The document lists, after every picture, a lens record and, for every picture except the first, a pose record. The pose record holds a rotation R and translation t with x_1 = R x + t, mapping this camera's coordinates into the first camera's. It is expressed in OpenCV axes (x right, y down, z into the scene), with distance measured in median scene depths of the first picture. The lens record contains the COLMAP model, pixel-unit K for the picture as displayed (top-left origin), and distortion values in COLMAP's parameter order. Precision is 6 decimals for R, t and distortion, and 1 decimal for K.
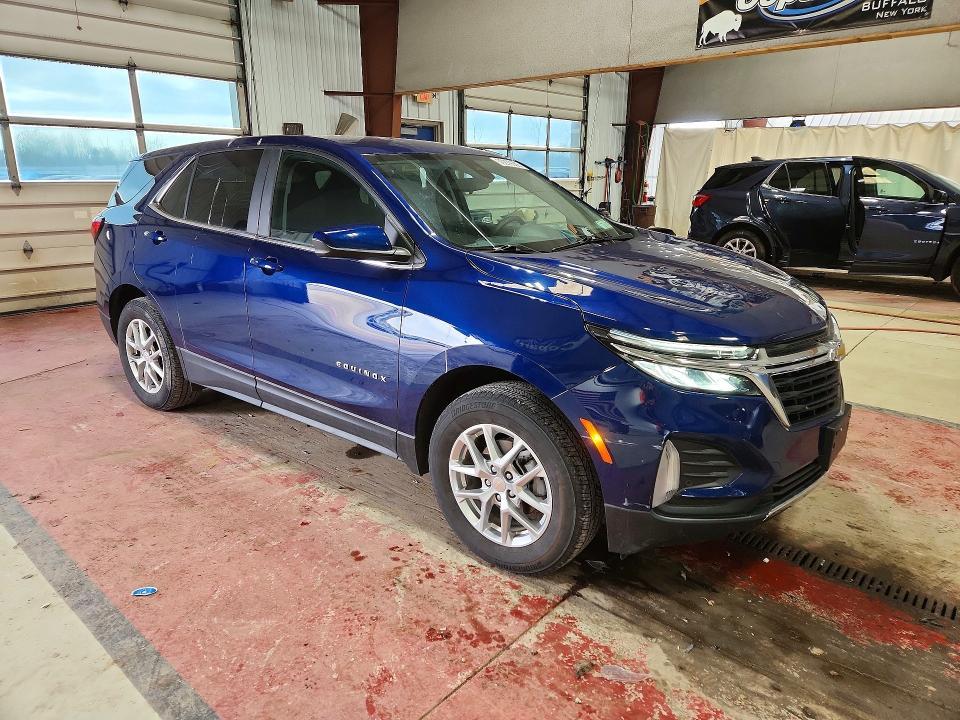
lens RADIAL K [[645.7, 0, 480.0], [0, 645.7, 360.0], [0, 0, 1]] dist [0.062503, -0.052454]
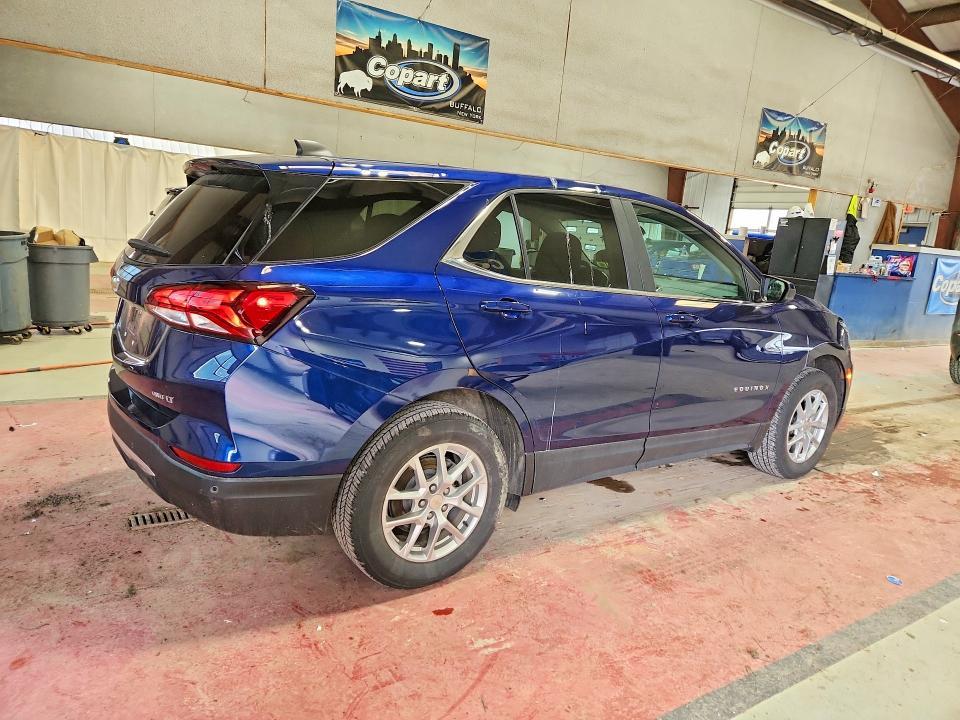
lens RADIAL K [[645.7, 0, 480.0], [0, 645.7, 360.0], [0, 0, 1]] dist [0.062503, -0.052454]
pose [[0.259070, -0.169762, 0.950823, -1.401116], [0.181290, 0.975483, 0.124769, -0.266323], [-0.948692, 0.140051, 0.283494, 1.029028]]
